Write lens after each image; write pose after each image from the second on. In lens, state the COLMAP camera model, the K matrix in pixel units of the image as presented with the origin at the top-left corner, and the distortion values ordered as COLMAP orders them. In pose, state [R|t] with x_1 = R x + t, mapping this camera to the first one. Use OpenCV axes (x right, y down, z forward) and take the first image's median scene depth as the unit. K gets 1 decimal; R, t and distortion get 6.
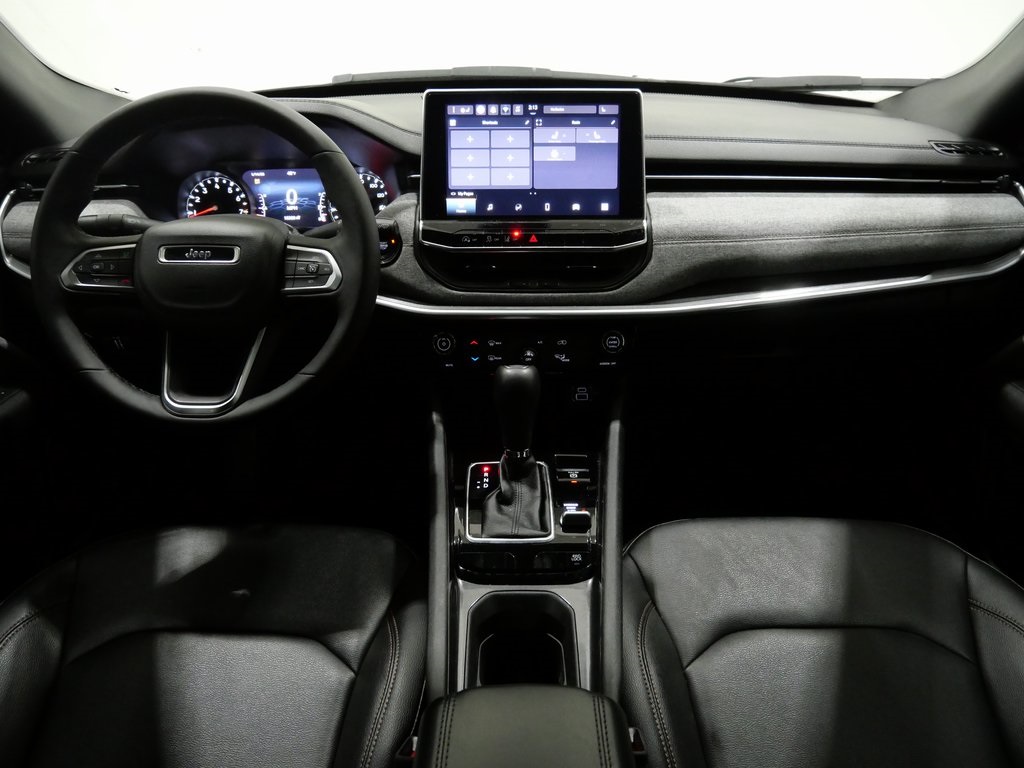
lens RADIAL K [[737.6, 0, 507.9], [0, 737.6, 384.6], [0, 0, 1]] dist [-0.043634, 0.004043]
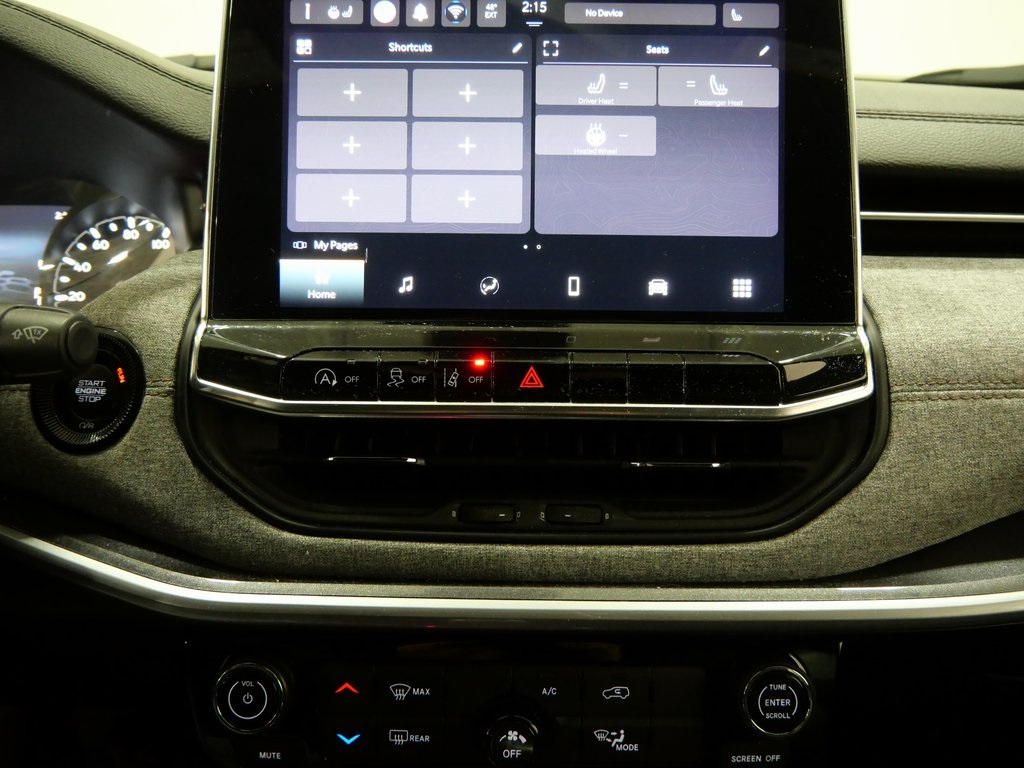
lens RADIAL K [[859.8, 0, 515.0], [0, 859.8, 403.1], [0, 0, 1]] dist [-0.042573, 0.015981]
pose [[0.999865, 0.014257, -0.008122, 0.030586], [-0.015315, 0.988548, -0.150125, -0.128454], [0.005889, 0.150229, 0.988634, 0.617822]]
